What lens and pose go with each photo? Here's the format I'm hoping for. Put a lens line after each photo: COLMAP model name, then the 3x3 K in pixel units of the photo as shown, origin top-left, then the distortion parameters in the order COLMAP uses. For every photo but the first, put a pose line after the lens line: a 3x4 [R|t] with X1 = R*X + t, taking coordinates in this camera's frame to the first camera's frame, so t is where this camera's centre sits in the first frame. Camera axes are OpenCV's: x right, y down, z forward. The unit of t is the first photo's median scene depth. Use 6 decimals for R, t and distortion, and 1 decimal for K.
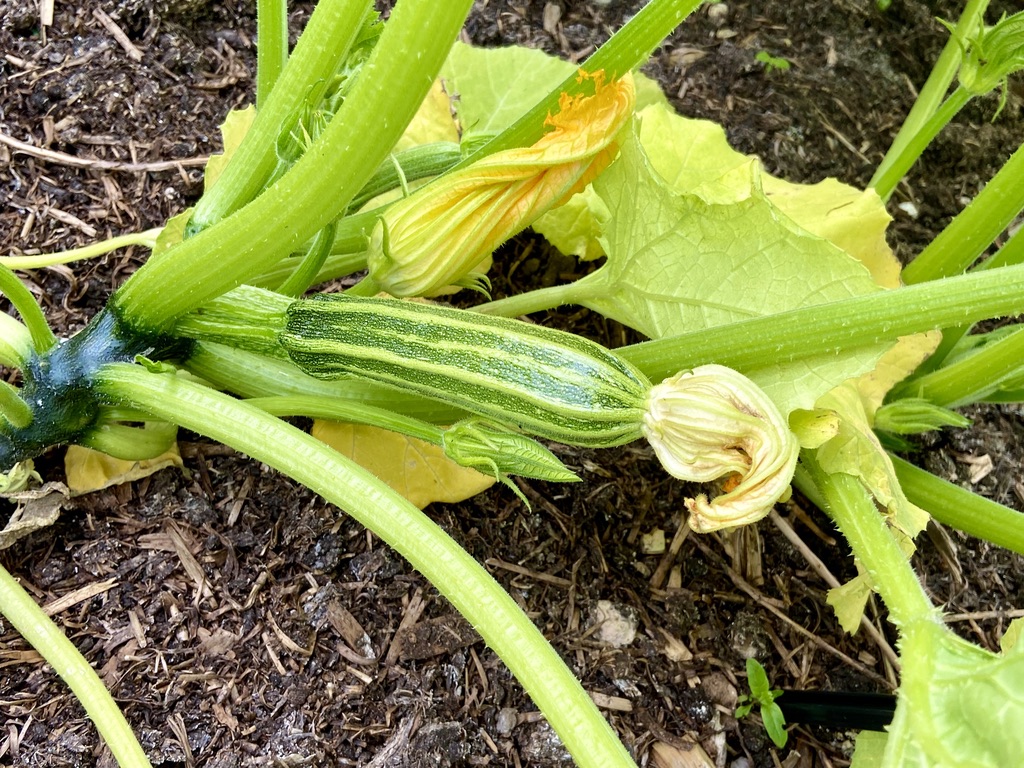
lens RADIAL K [[880.0, 0, 512.0], [0, 880.0, 384.0], [0, 0, 1]] dist [0.071299, -0.022429]
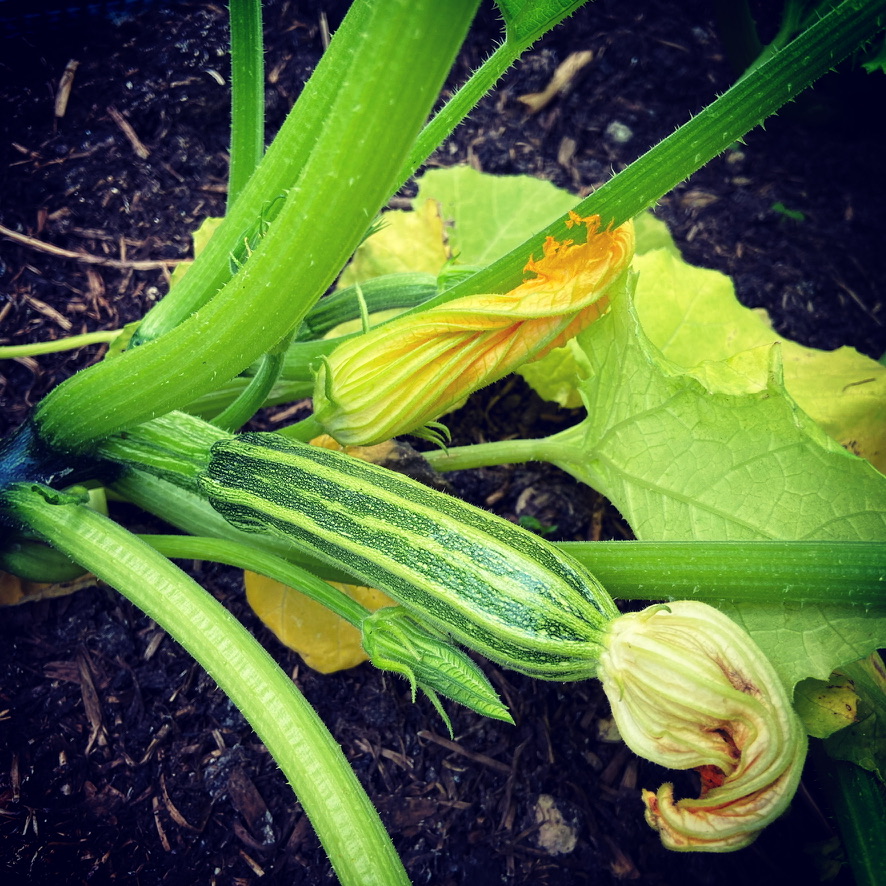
lens RADIAL K [[825.9, 0, 443.0], [0, 825.9, 443.0], [0, 0, 1]] dist [0.068488, -0.006676]
pose [[0.991226, 0.109597, -0.073889, 0.028598], [-0.112946, 0.992681, -0.042759, -0.065800], [0.068662, 0.050729, 0.996349, 0.158956]]
